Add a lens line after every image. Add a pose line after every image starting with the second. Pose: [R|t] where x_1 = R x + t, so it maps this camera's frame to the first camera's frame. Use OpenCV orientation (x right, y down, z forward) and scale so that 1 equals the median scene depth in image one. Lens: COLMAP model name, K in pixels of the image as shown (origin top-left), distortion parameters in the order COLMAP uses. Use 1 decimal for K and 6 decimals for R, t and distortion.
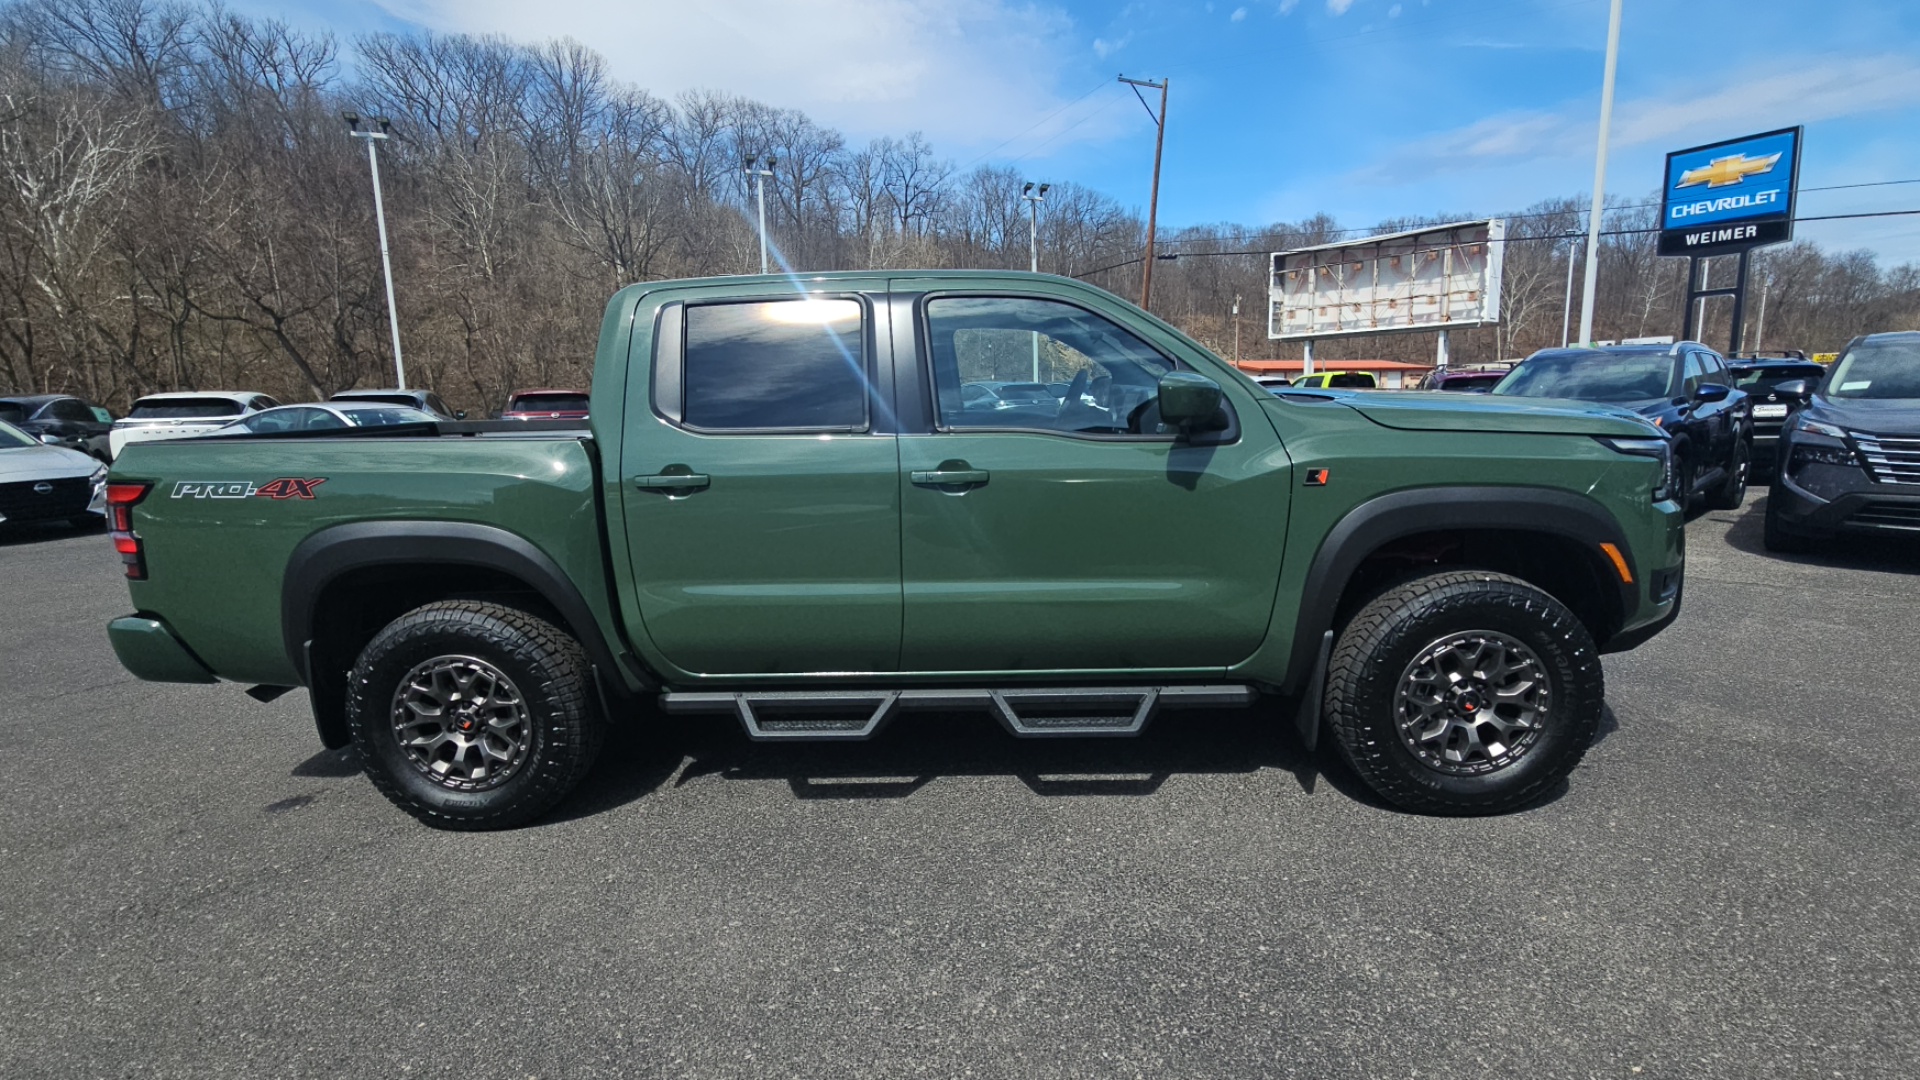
lens RADIAL K [[857.7, 0, 957.2], [0, 857.7, 535.4], [0, 0, 1]] dist [0.011034, -0.007501]
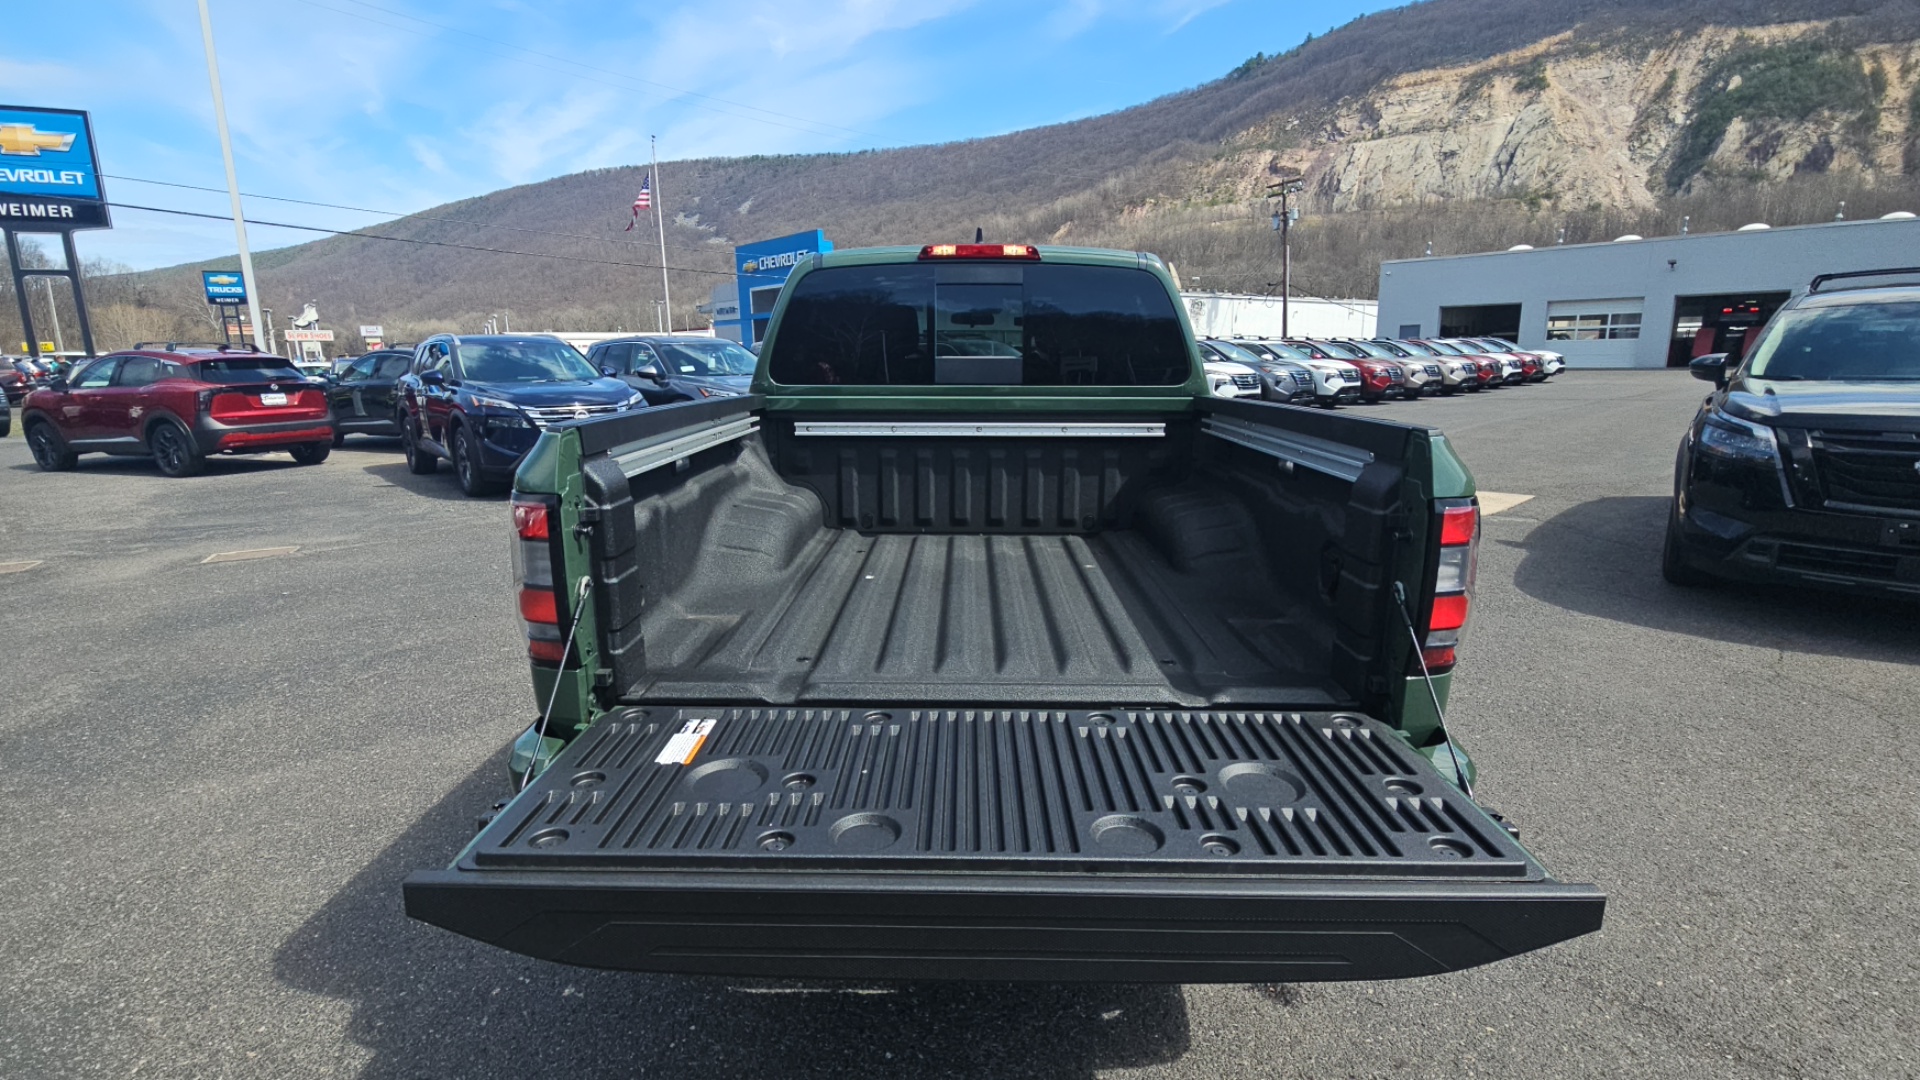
lens RADIAL K [[857.7, 0, 957.2], [0, 857.7, 535.4], [0, 0, 1]] dist [0.011034, -0.007501]
pose [[-0.038386, -0.181182, 0.982700, -0.131697], [0.170719, 0.967778, 0.185099, -0.017134], [-0.984572, 0.174870, -0.006218, 0.116186]]
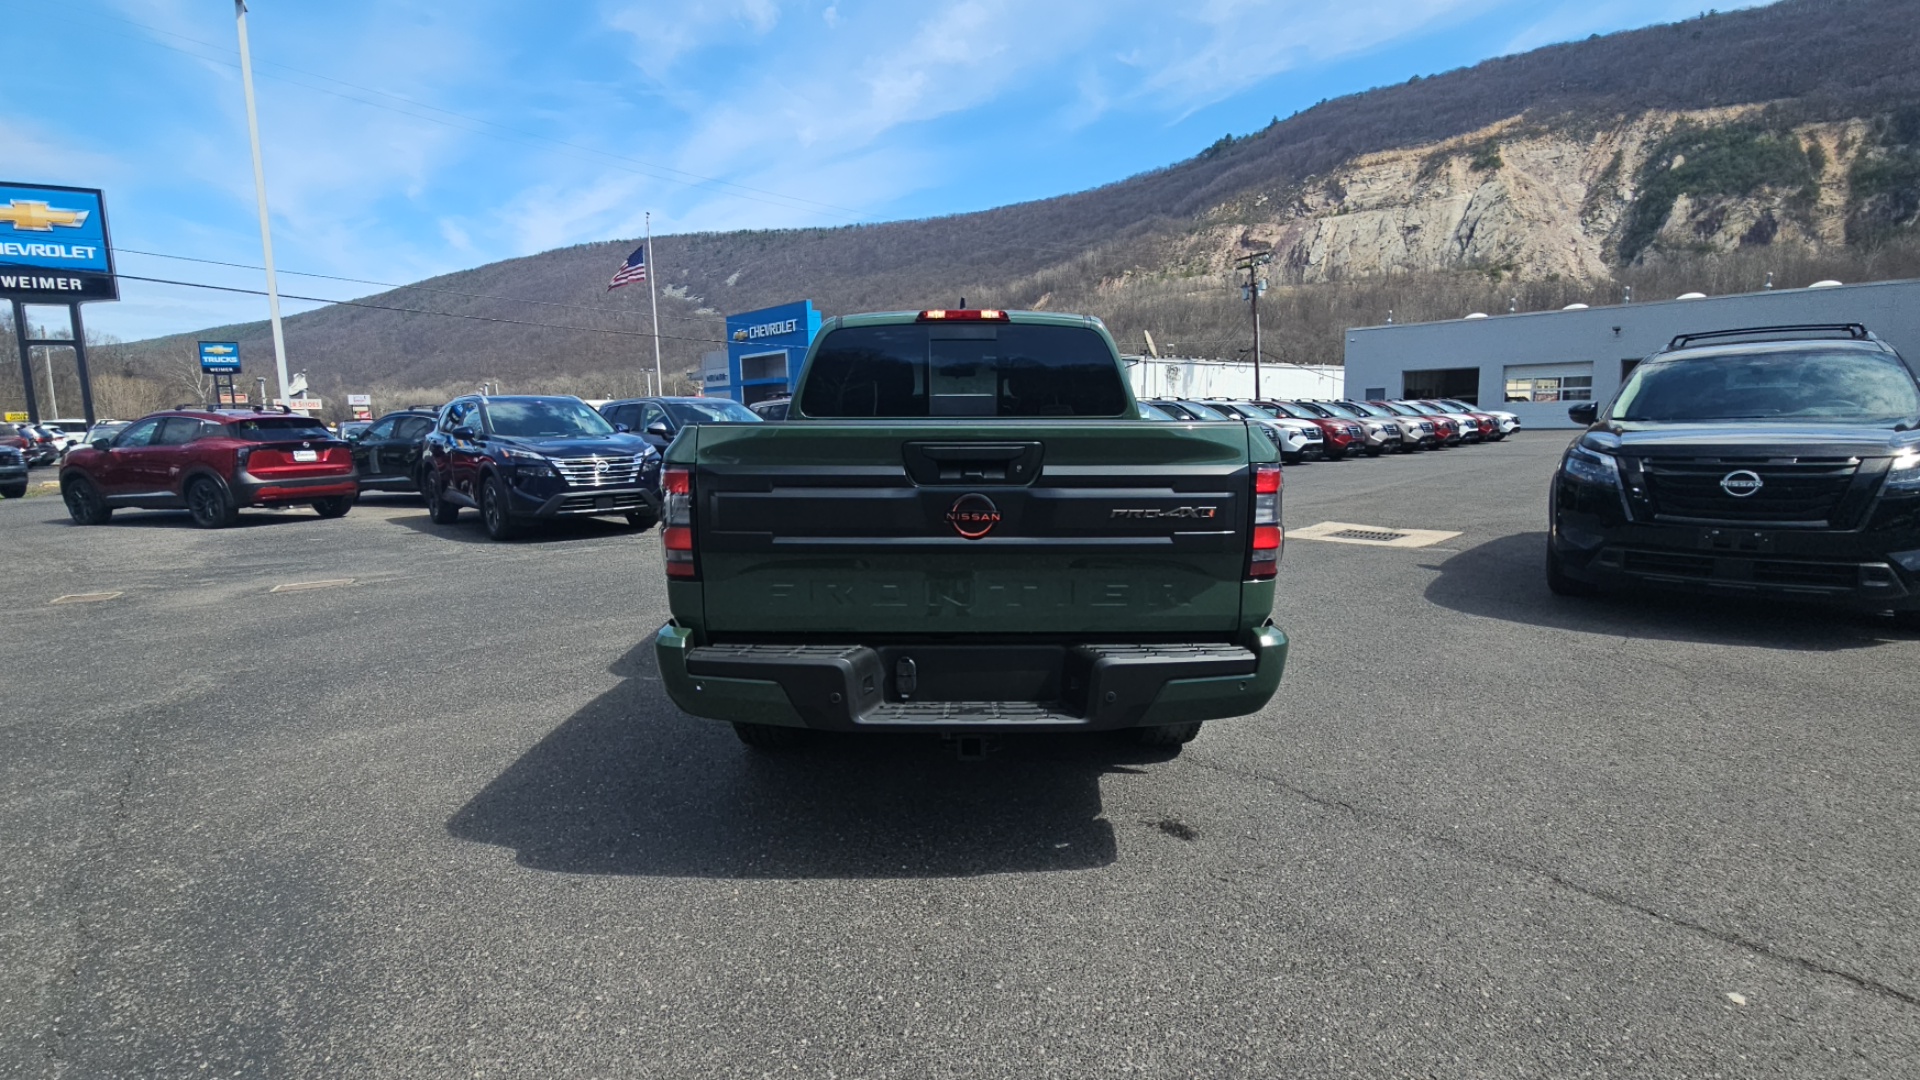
lens RADIAL K [[857.7, 0, 957.2], [0, 857.7, 535.4], [0, 0, 1]] dist [0.011034, -0.007501]
pose [[-0.056802, -0.107236, 0.992610, -0.159168], [0.175512, 0.977659, 0.115664, -0.012956], [-0.982837, 0.180785, -0.036712, 0.118789]]
